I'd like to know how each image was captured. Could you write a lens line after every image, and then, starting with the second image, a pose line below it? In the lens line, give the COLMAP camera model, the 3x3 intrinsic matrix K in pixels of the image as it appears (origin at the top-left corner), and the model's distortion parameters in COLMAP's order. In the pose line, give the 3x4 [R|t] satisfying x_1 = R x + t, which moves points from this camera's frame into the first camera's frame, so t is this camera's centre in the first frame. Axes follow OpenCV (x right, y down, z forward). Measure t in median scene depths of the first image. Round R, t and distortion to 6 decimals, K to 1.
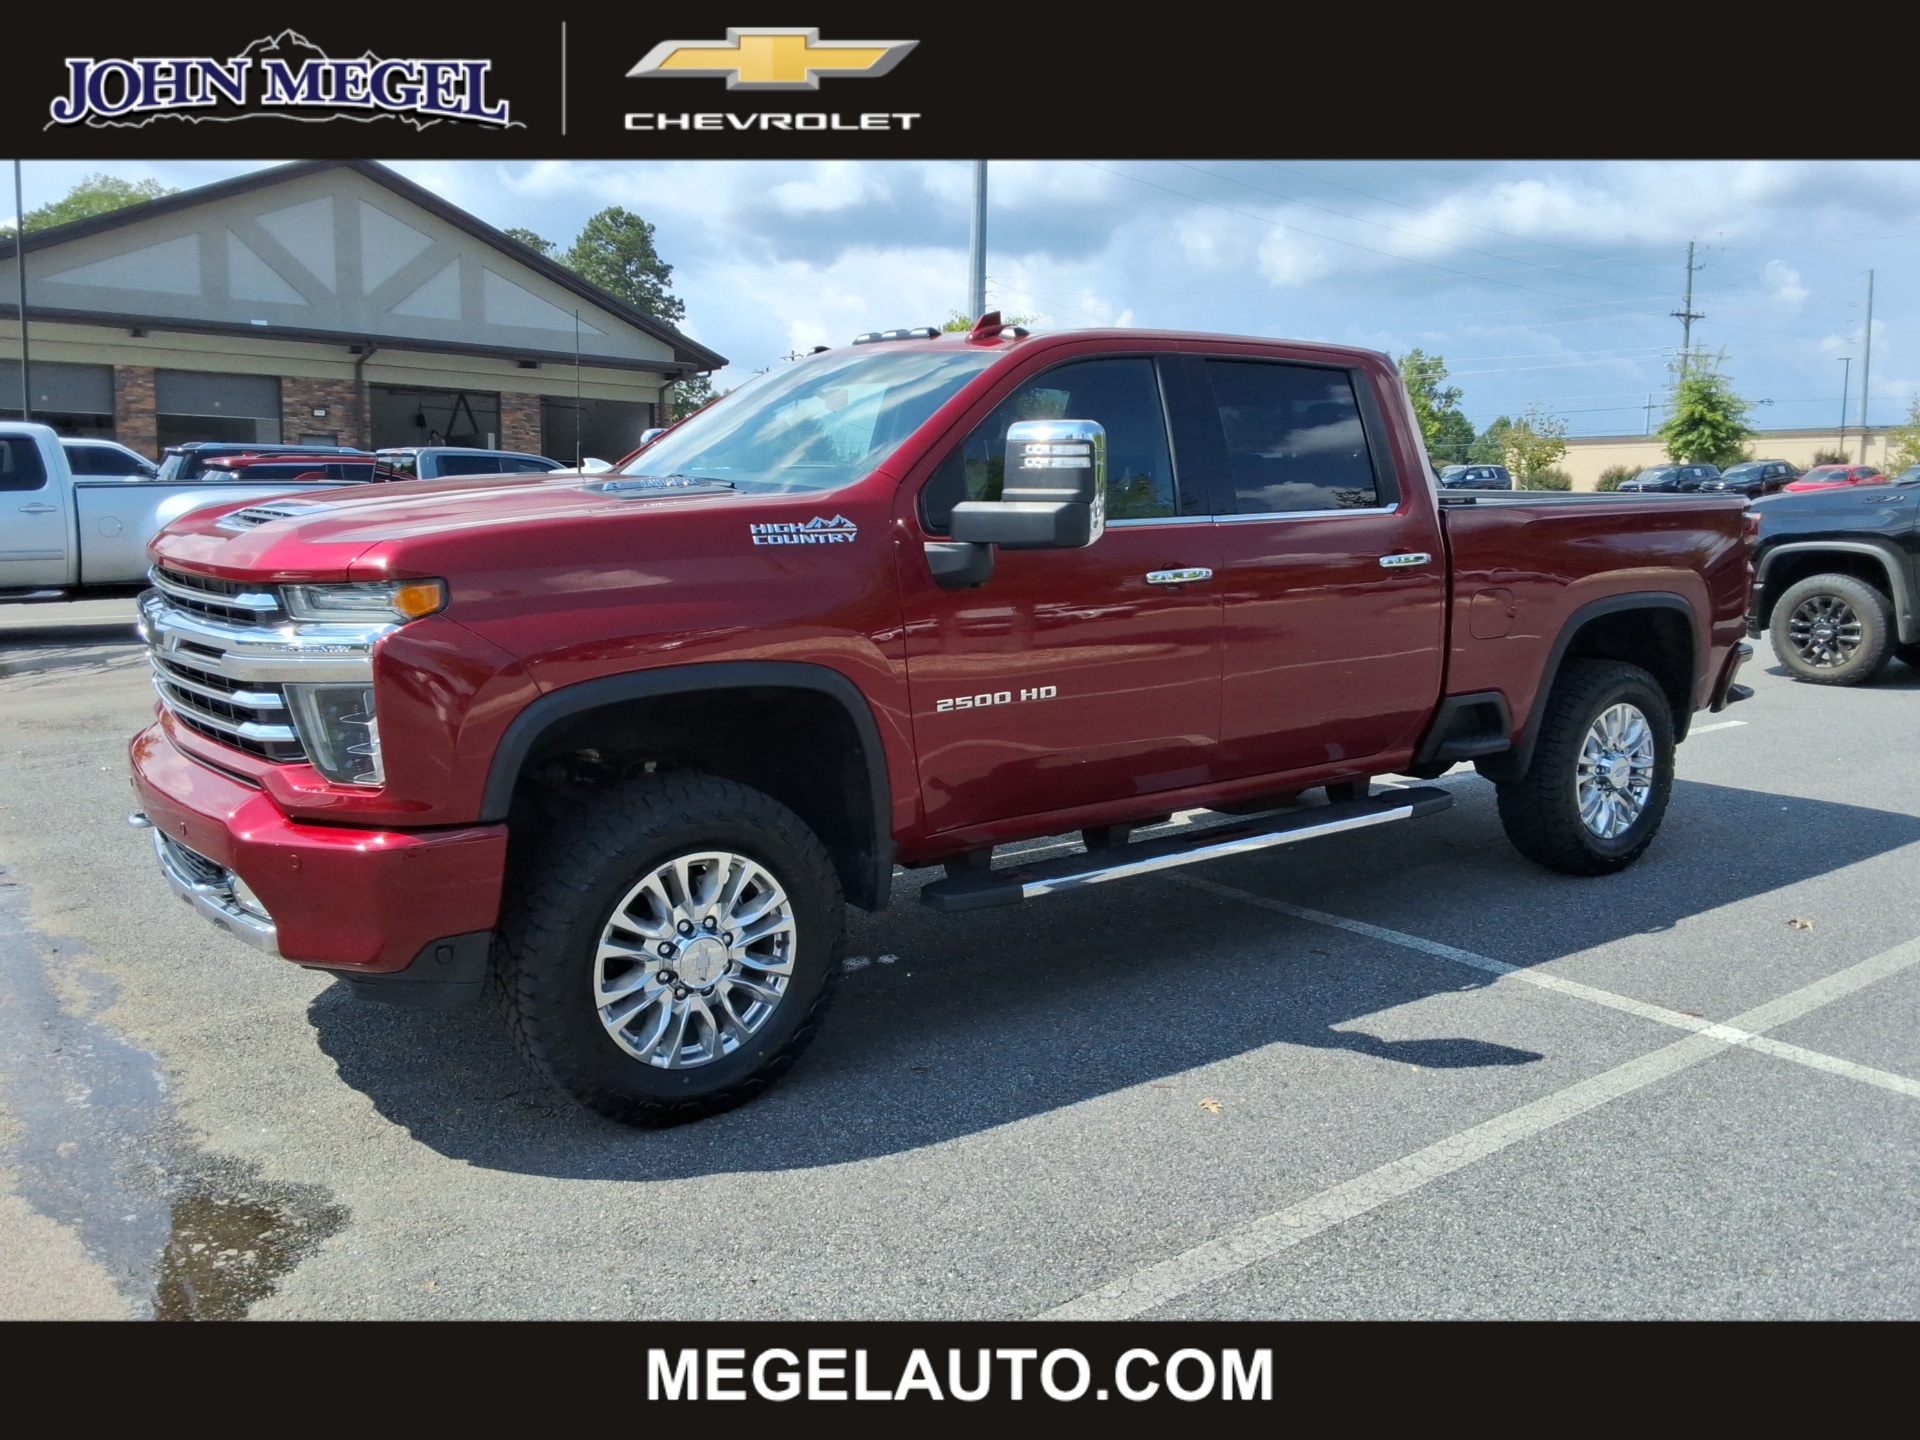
lens RADIAL K [[1547.0, 0, 960.0], [0, 1547.0, 720.0], [0, 0, 1]] dist [0.143431, -0.233227]
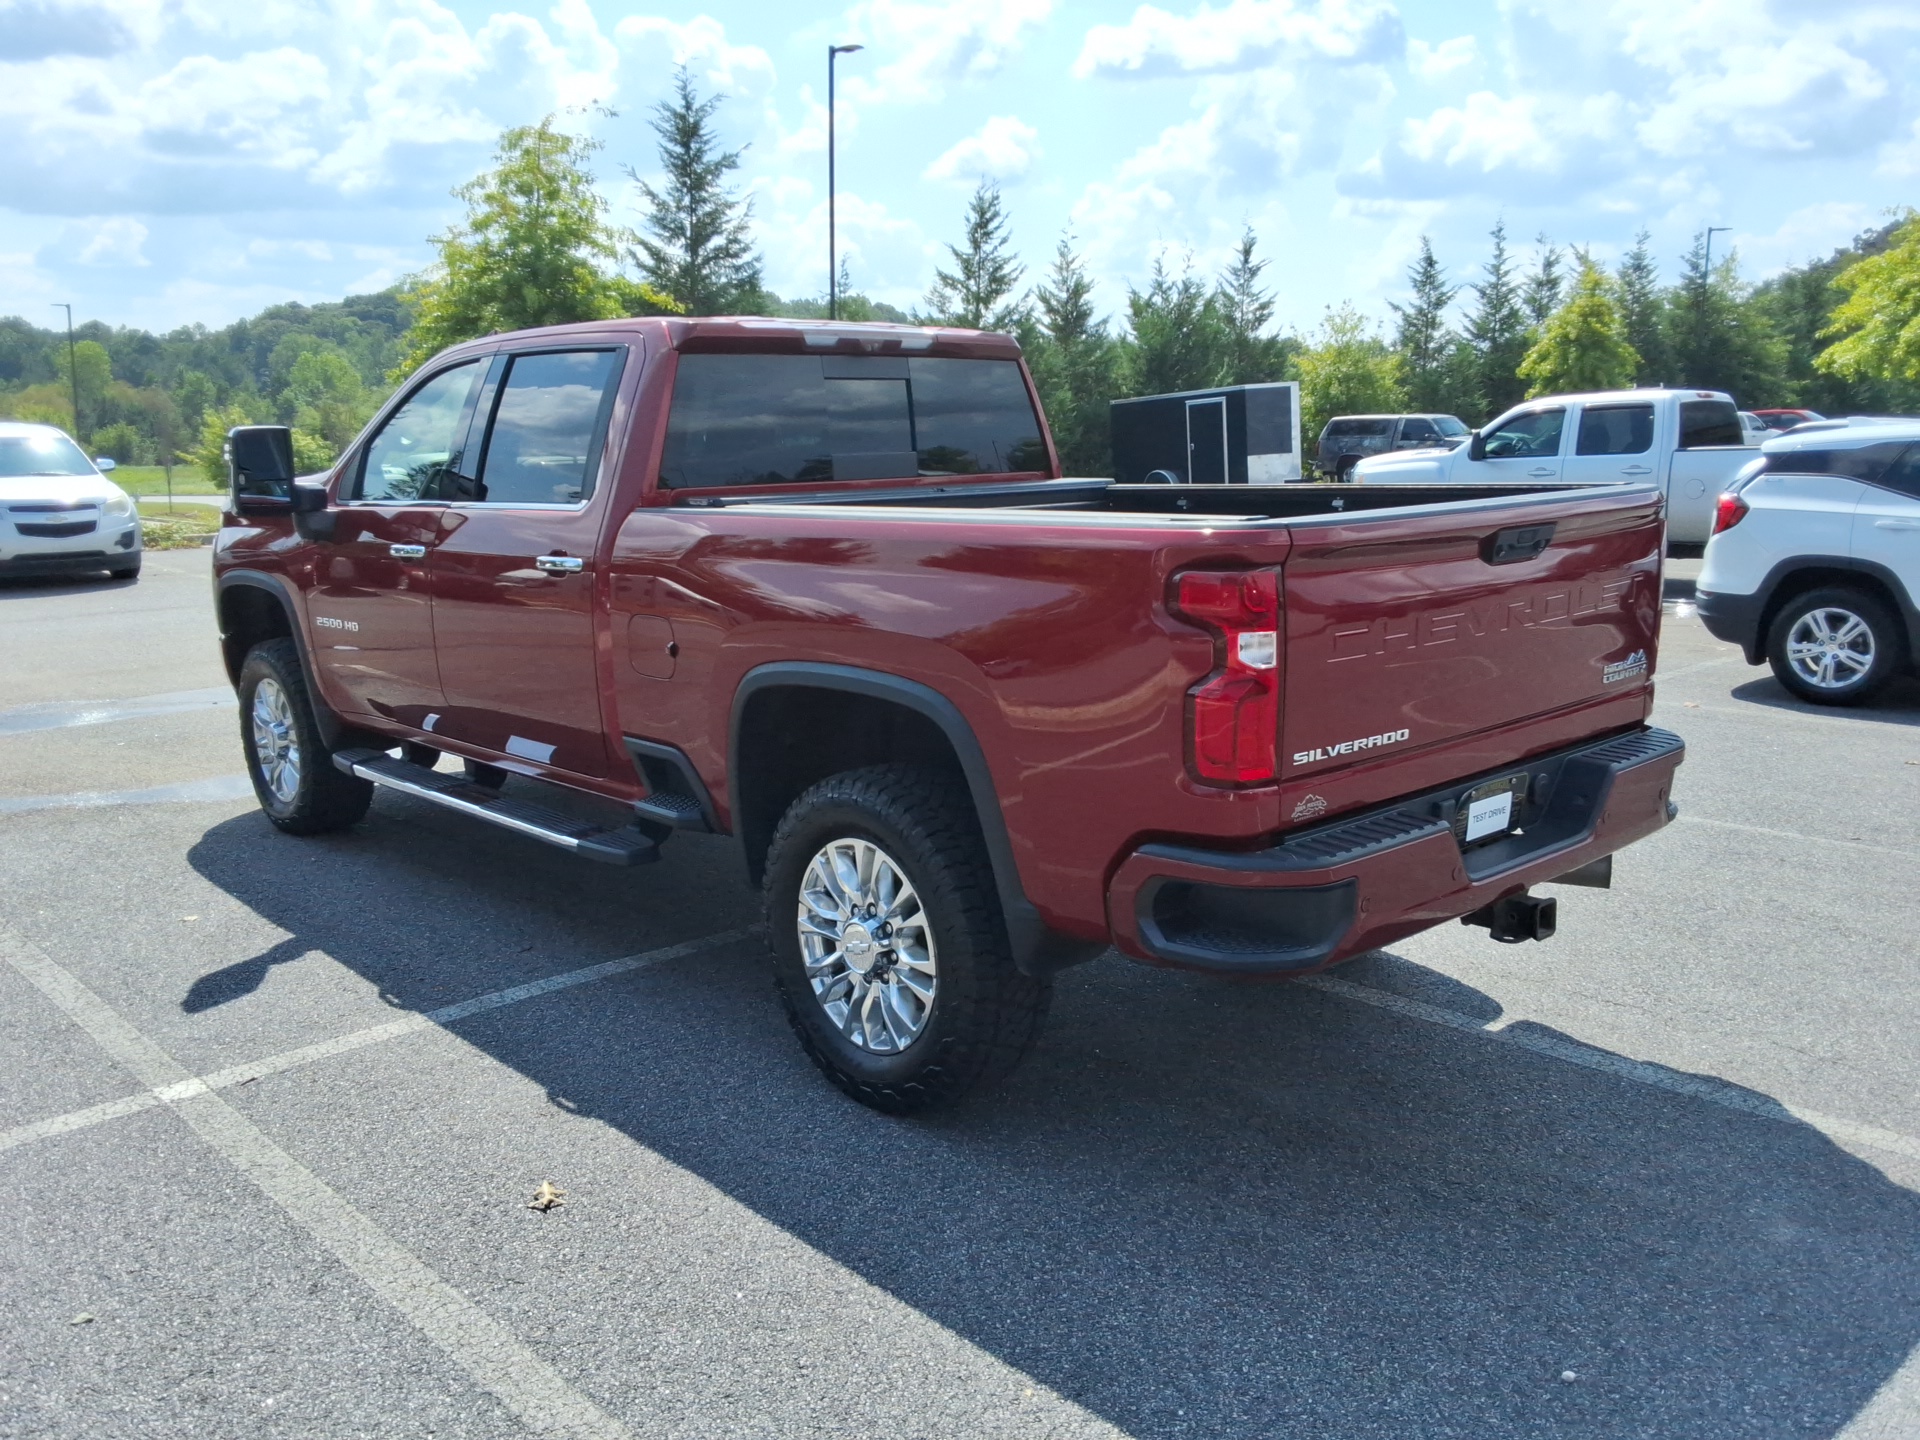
lens RADIAL K [[1539.1, 0, 970.6], [0, 1539.1, 717.4], [0, 0, 1]] dist [0.117895, -0.181469]
pose [[0.104588, 0.172255, -0.979484, 1.041229], [-0.140220, 0.977602, 0.156951, -0.164217], [0.984581, 0.120928, 0.126398, 0.983758]]
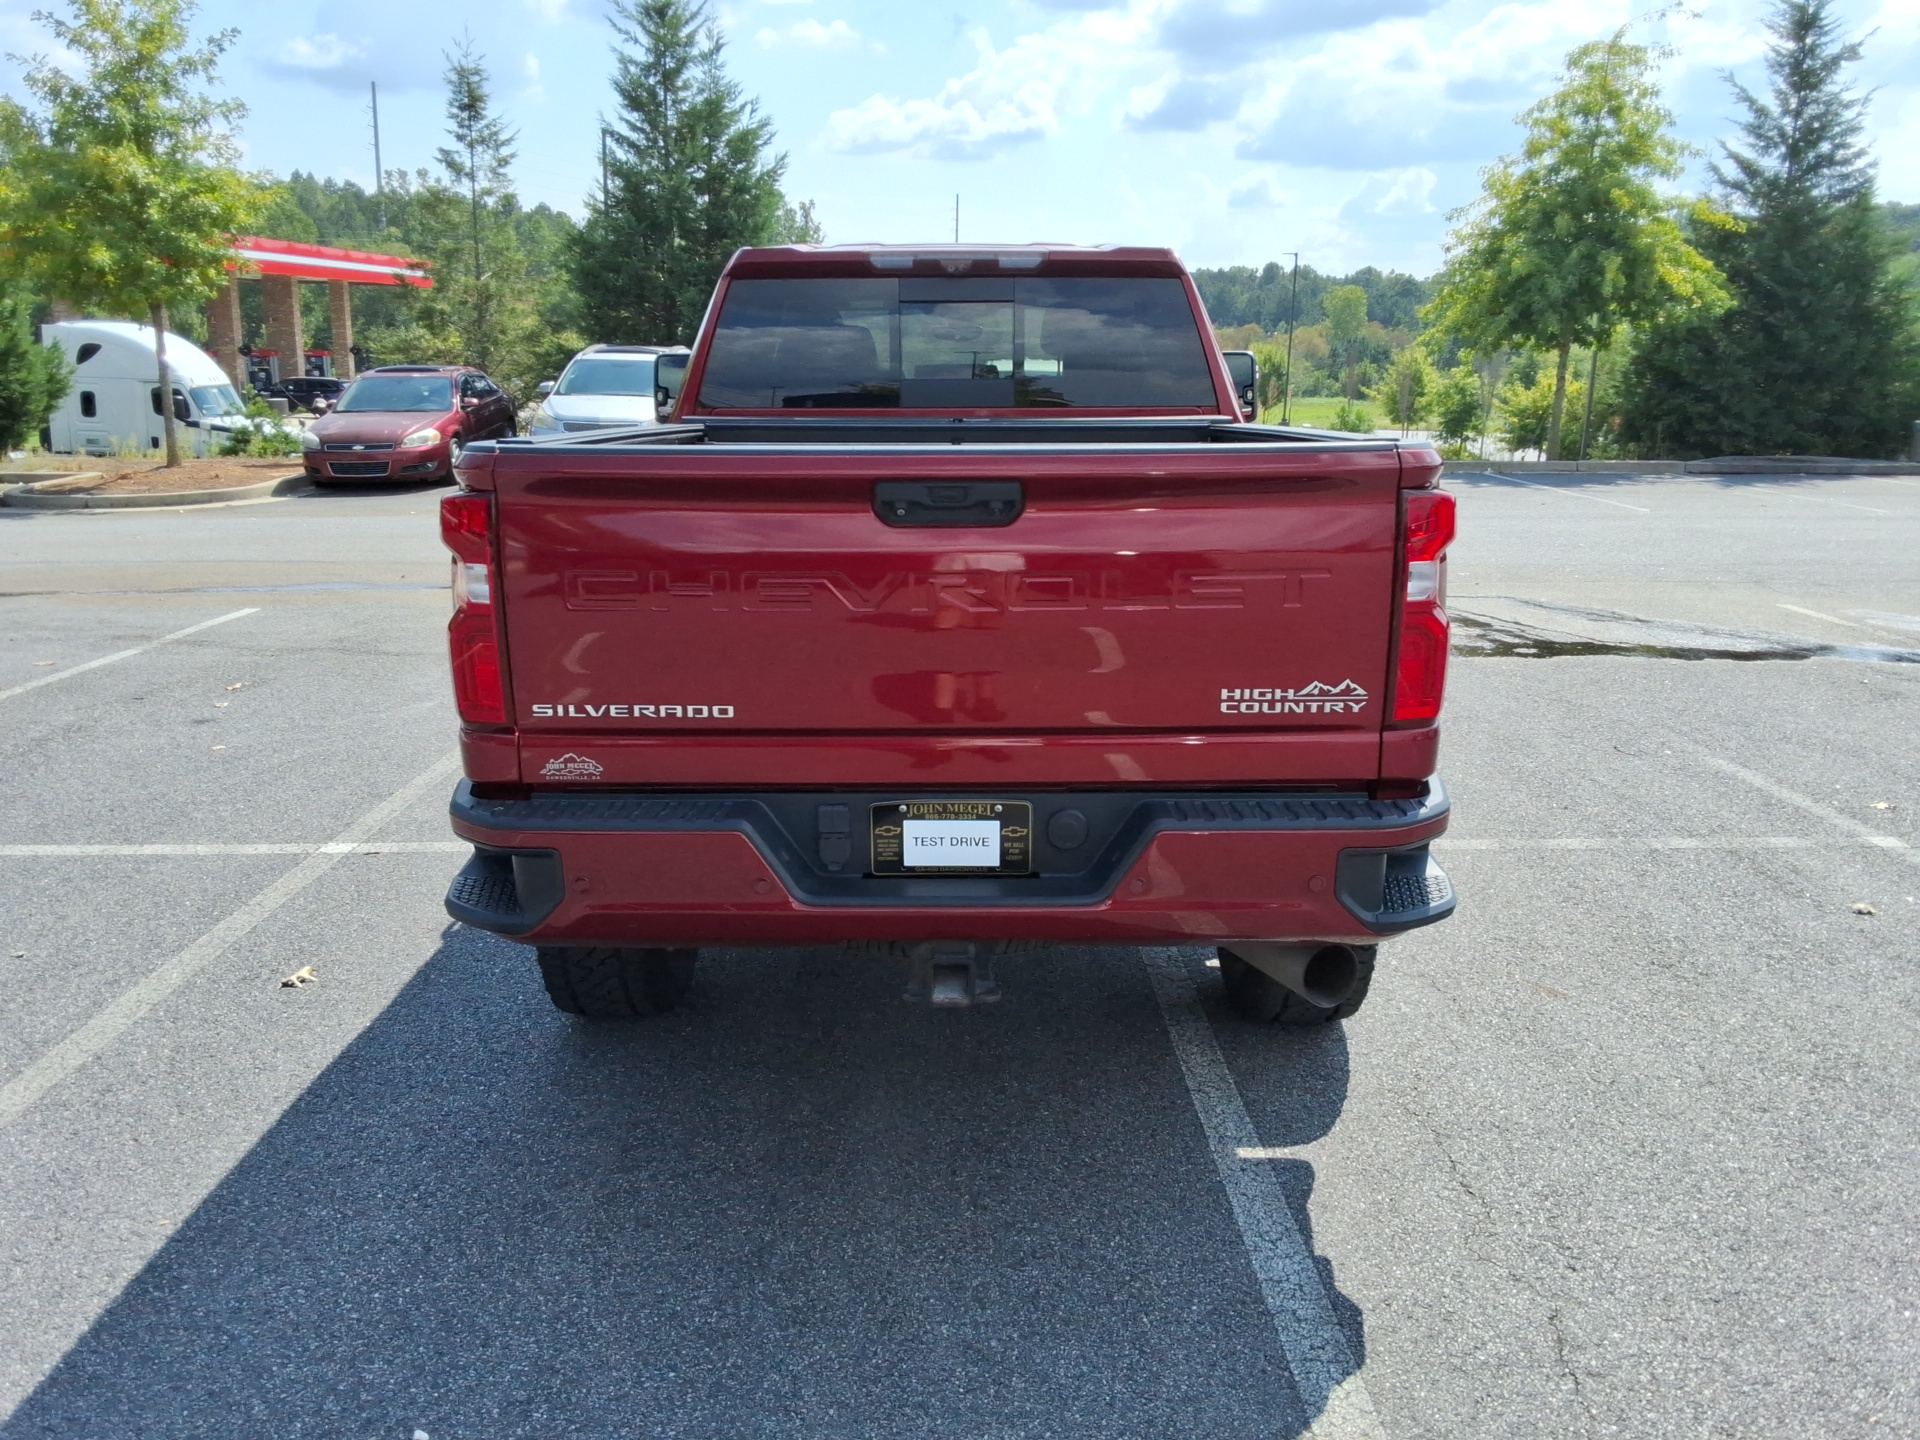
lens RADIAL K [[1539.1, 0, 970.6], [0, 1539.1, 717.4], [0, 0, 1]] dist [0.117895, -0.181469]
pose [[-0.597835, 0.162685, -0.784938, 0.837697], [-0.132982, 0.945495, 0.297245, -0.242637], [0.790512, 0.282086, -0.543616, 1.531960]]
